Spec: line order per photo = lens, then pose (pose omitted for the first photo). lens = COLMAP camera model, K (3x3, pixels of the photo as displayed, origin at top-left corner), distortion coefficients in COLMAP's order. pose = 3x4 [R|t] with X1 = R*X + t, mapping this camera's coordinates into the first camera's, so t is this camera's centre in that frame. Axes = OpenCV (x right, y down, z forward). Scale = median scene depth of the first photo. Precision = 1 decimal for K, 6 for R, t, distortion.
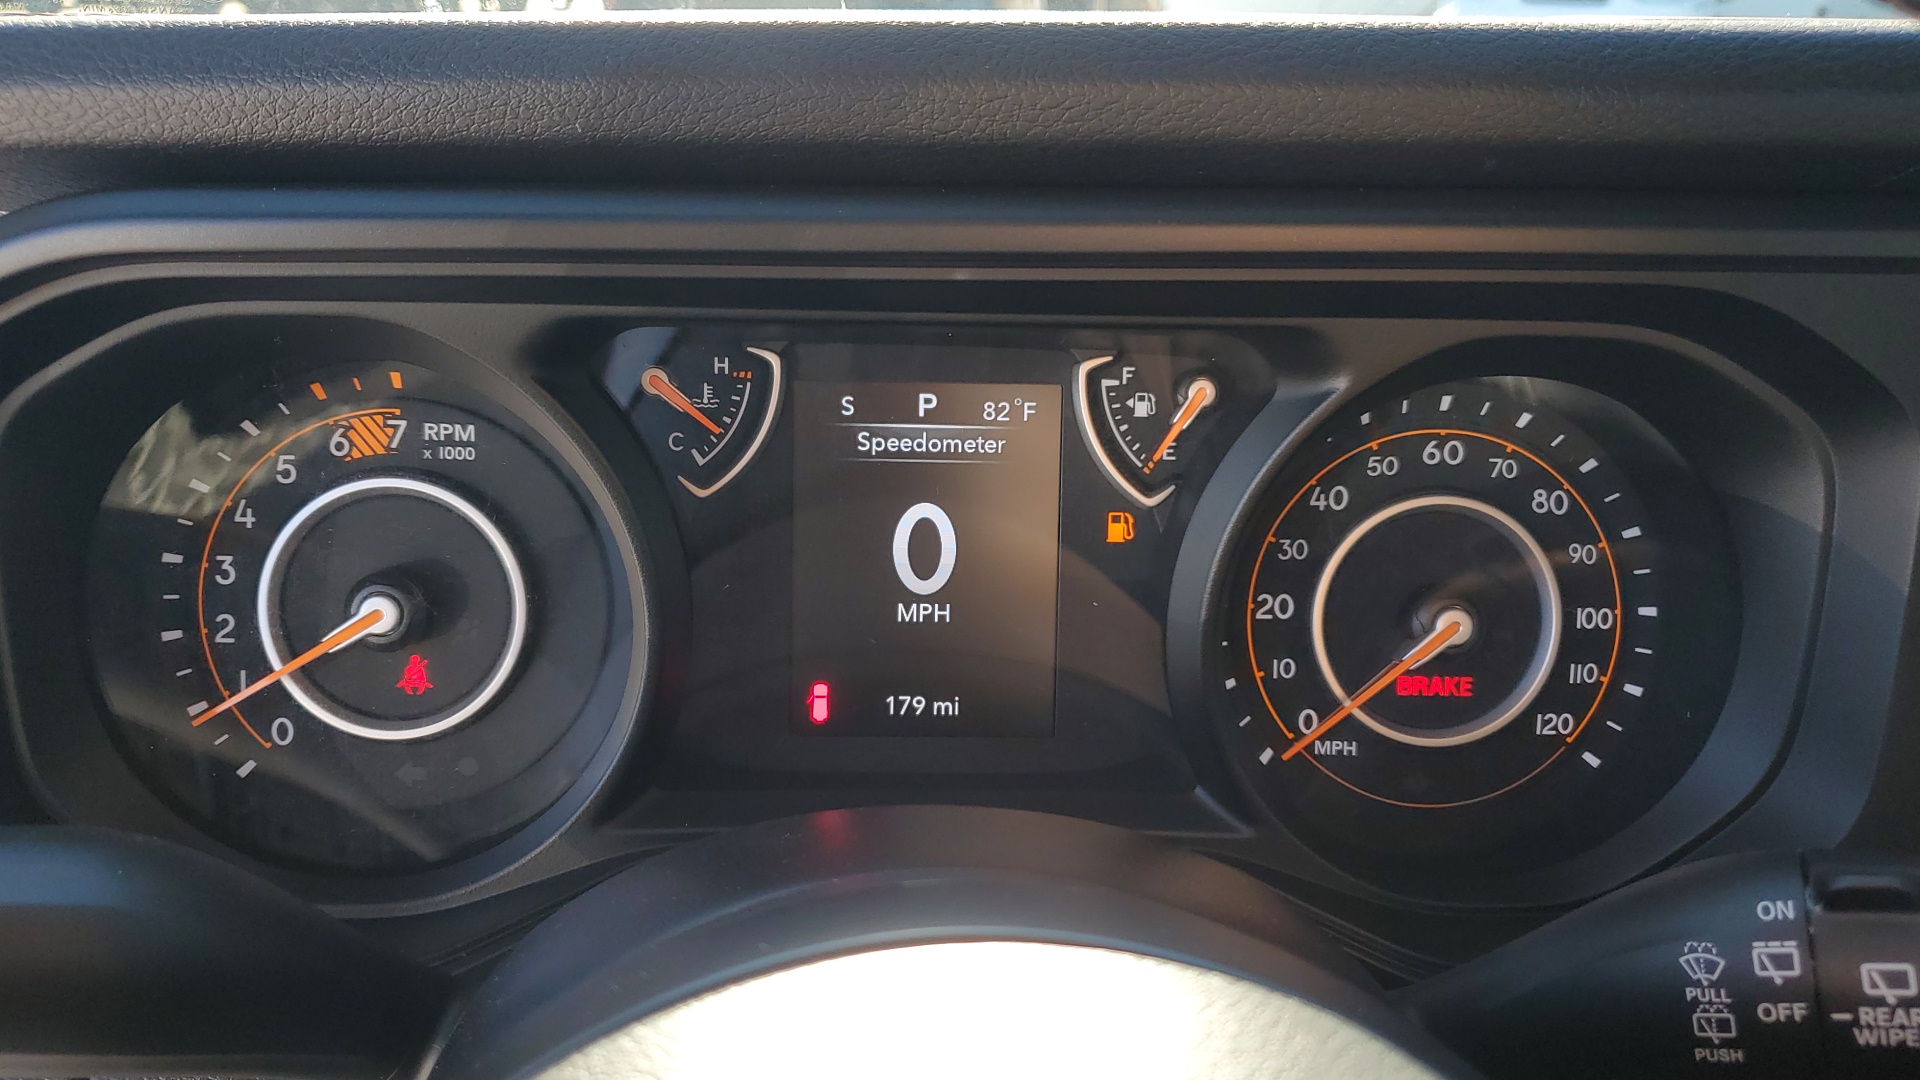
lens RADIAL K [[1586.9, 0, 958.4], [0, 1586.9, 574.7], [0, 0, 1]] dist [0.075032, -0.194774]
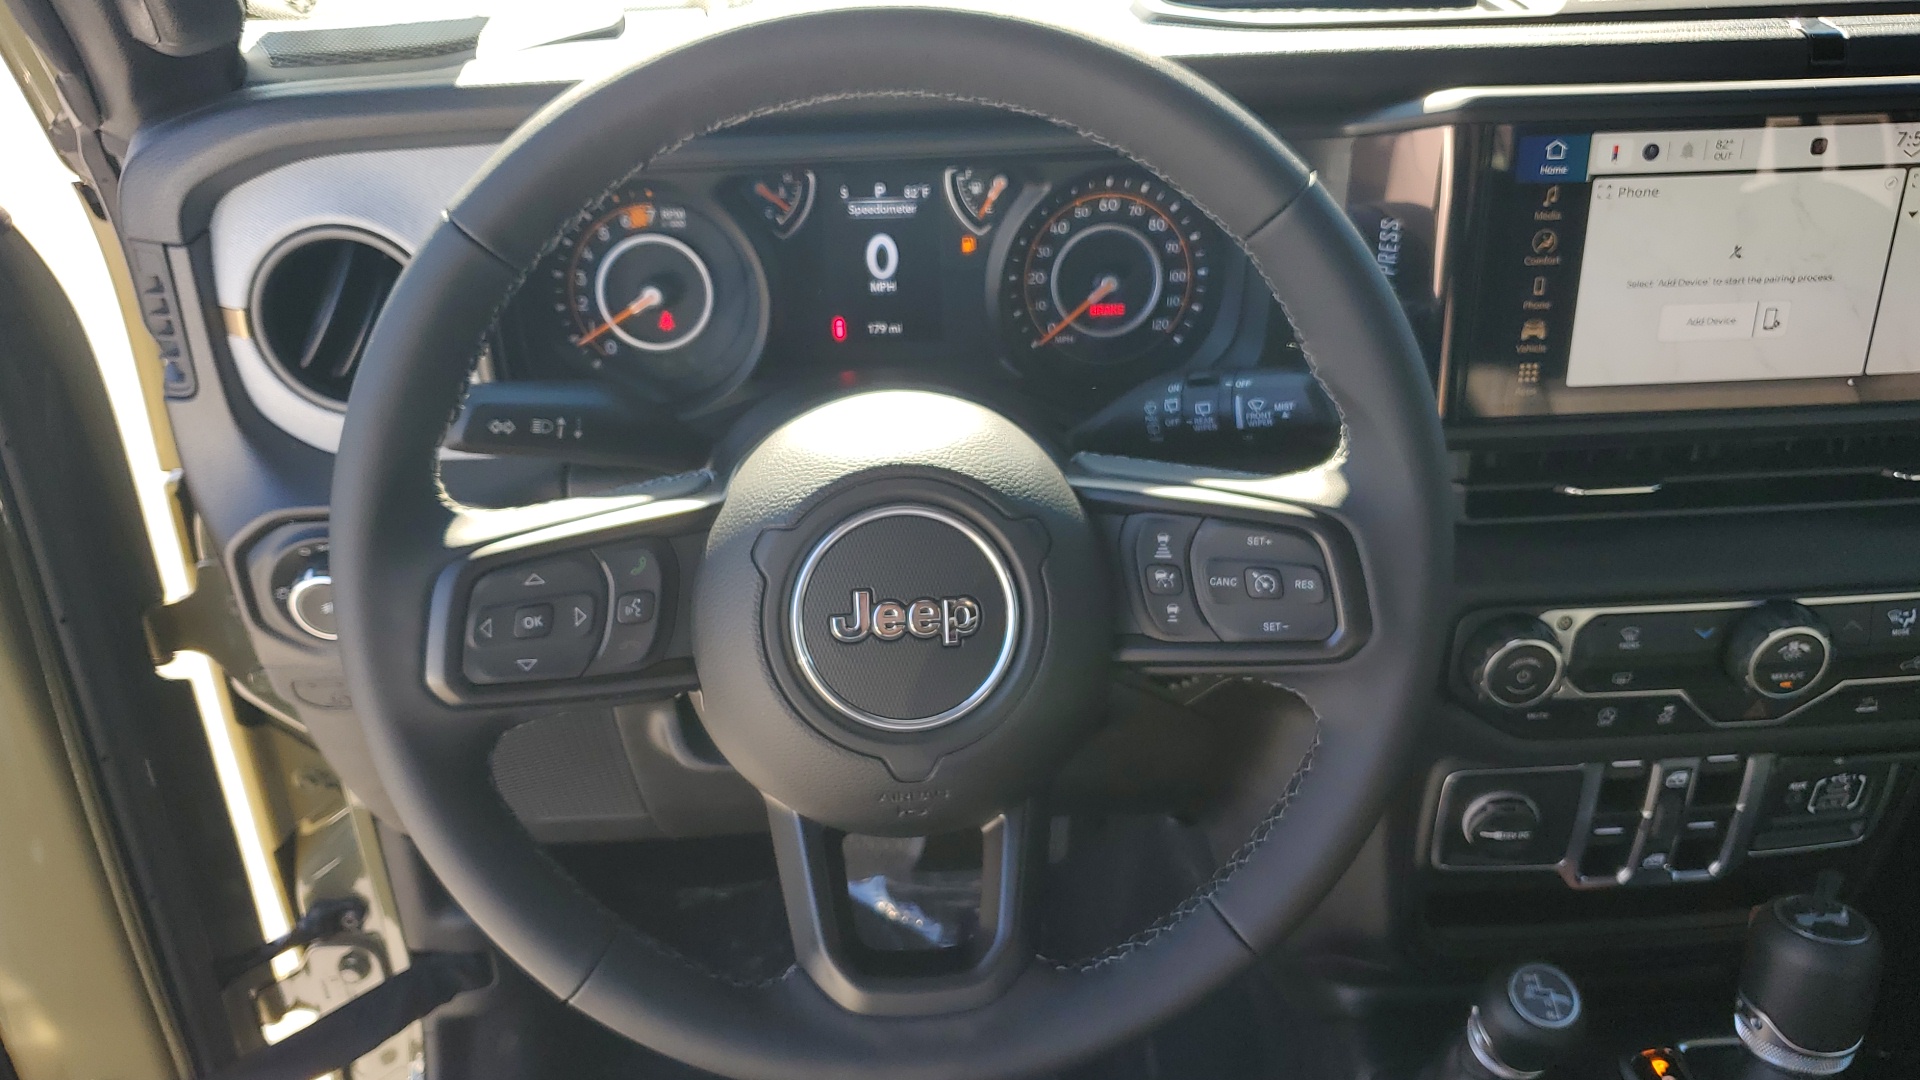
lens RADIAL K [[1586.9, 0, 958.4], [0, 1586.9, 574.7], [0, 0, 1]] dist [0.075032, -0.194774]
pose [[0.999312, -0.037078, -0.000047, 0.072021], [0.035983, 0.969505, 0.242415, -0.124895], [-0.008943, -0.242250, 0.970173, -1.329076]]
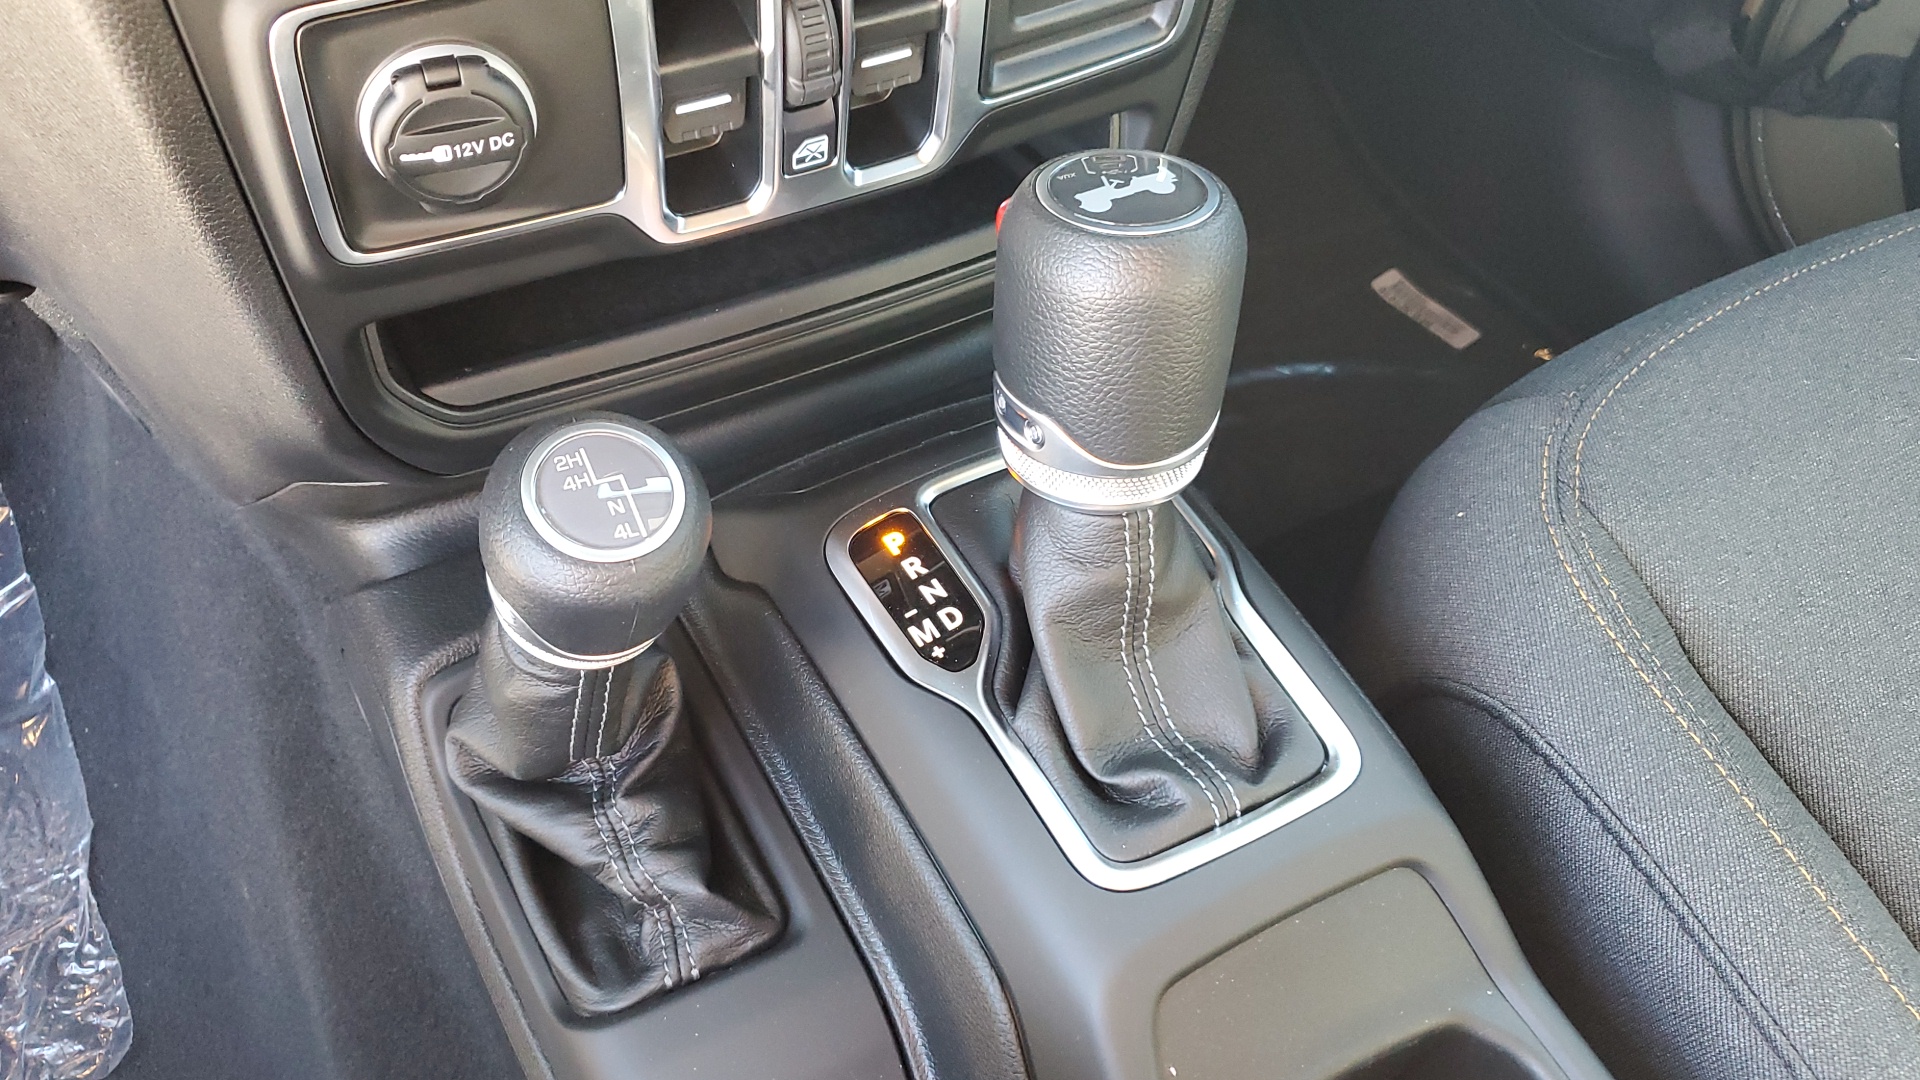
lens RADIAL K [[1586.9, 0, 958.4], [0, 1586.9, 574.7], [0, 0, 1]] dist [0.075032, -0.194774]
pose [[0.896929, -0.308166, 0.317100, 0.773904], [0.078442, 0.816656, 0.571769, 0.543038], [-0.435162, -0.487962, 0.756655, -0.122907]]
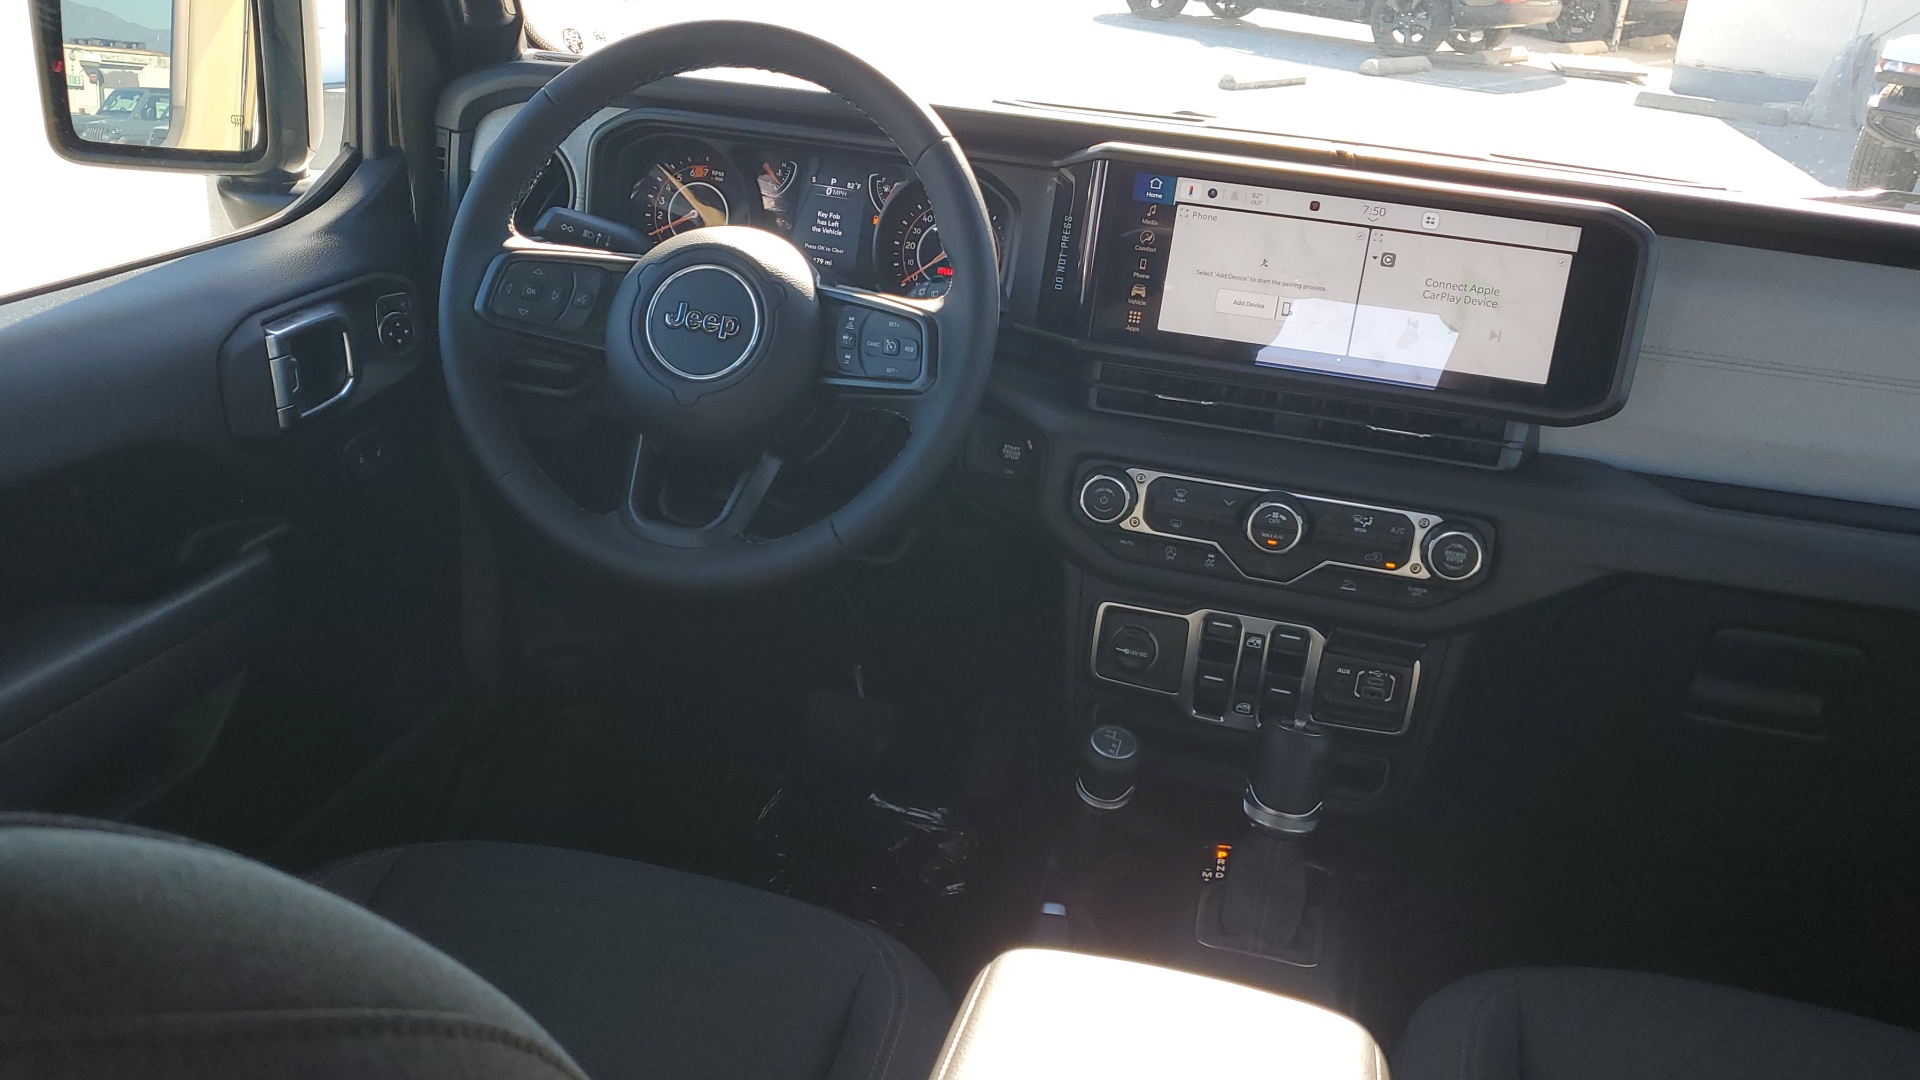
lens RADIAL K [[1690.2, 0, 942.4], [0, 1690.2, 532.9], [0, 0, 1]] dist [0.251826, -0.870760]
pose [[0.950355, 0.164131, -0.264360, 1.483010], [-0.162211, 0.986323, 0.029237, 0.576426], [0.265543, 0.015097, 0.963981, -2.945923]]
